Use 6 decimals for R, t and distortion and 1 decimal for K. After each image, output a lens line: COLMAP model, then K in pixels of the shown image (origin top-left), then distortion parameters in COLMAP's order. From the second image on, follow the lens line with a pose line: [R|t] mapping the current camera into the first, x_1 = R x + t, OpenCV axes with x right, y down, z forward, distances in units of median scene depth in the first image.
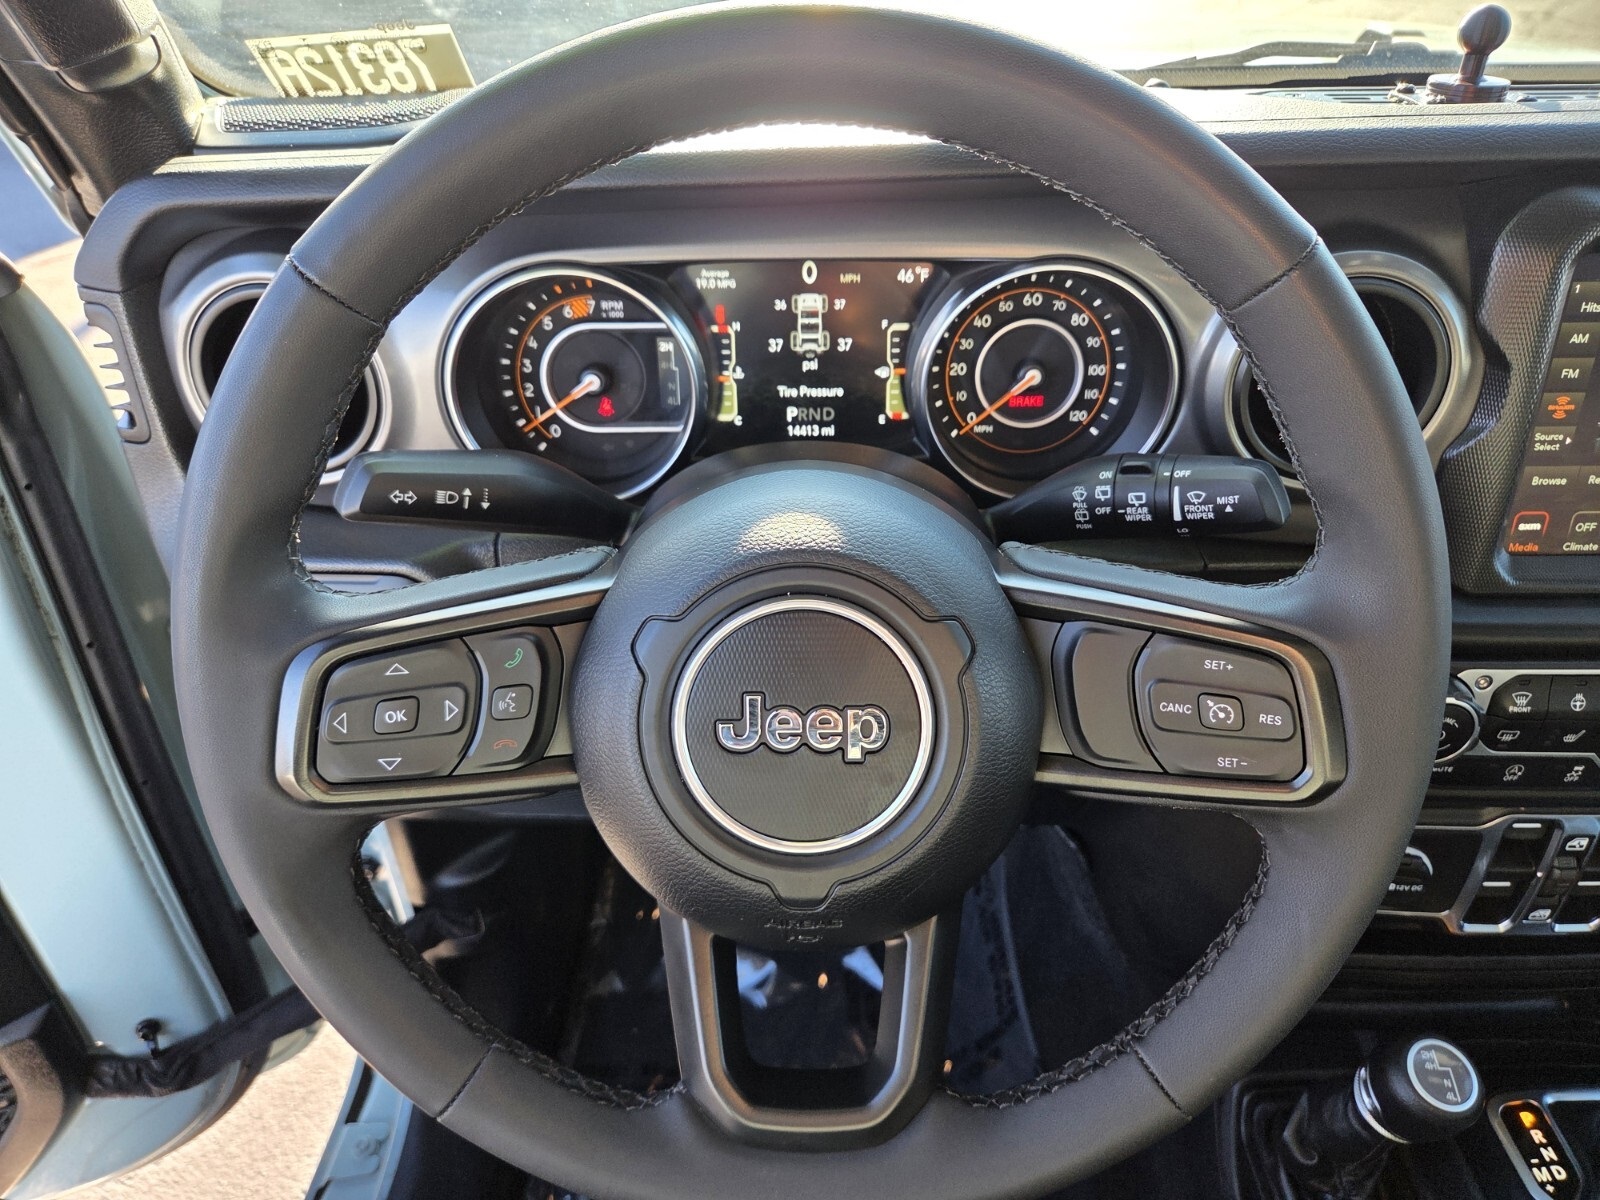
lens RADIAL K [[1608.8, 0, 800.0], [0, 1608.8, 600.0], [0, 0, 1]] dist [0.084788, -0.014948]
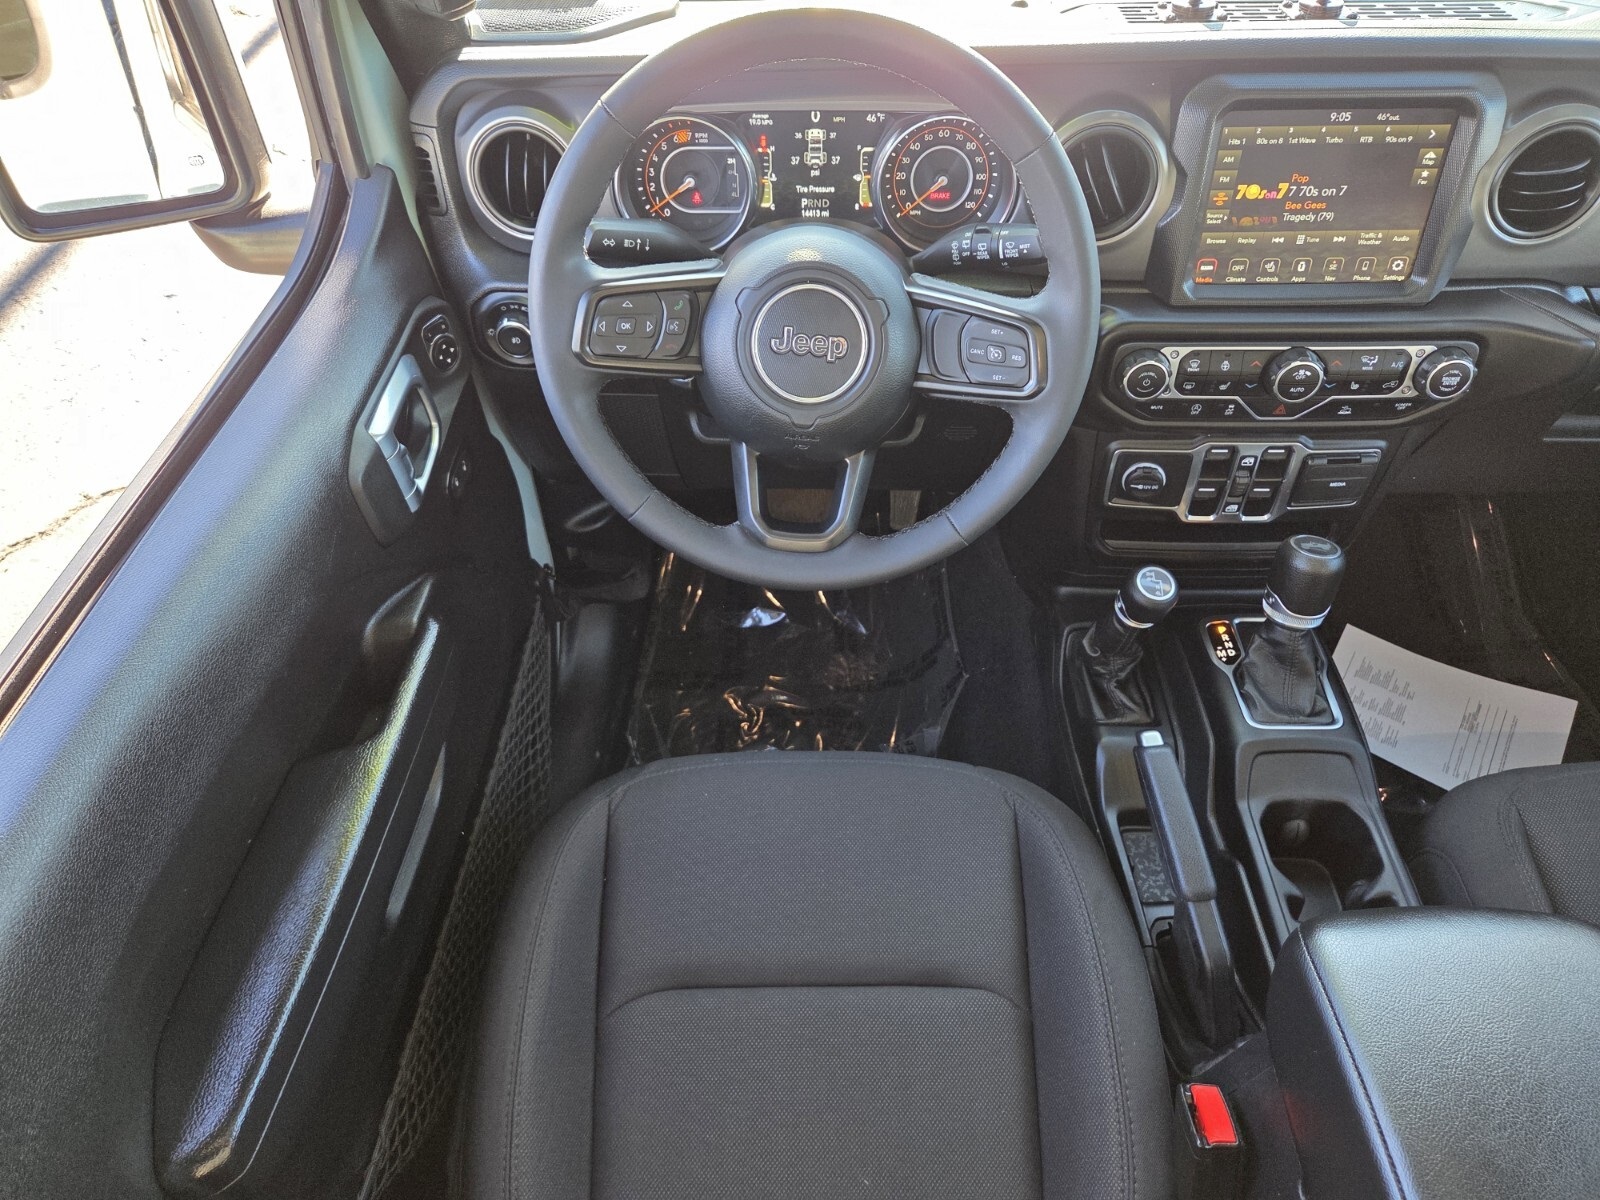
lens RADIAL K [[1522.0, 0, 776.9], [0, 1522.0, 661.5], [0, 0, 1]] dist [0.137164, -0.179896]
pose [[0.999538, 0.016147, -0.025768, 0.016448], [-0.011821, 0.987049, 0.159985, 0.107731], [0.028018, -0.159606, 0.986783, -0.714263]]
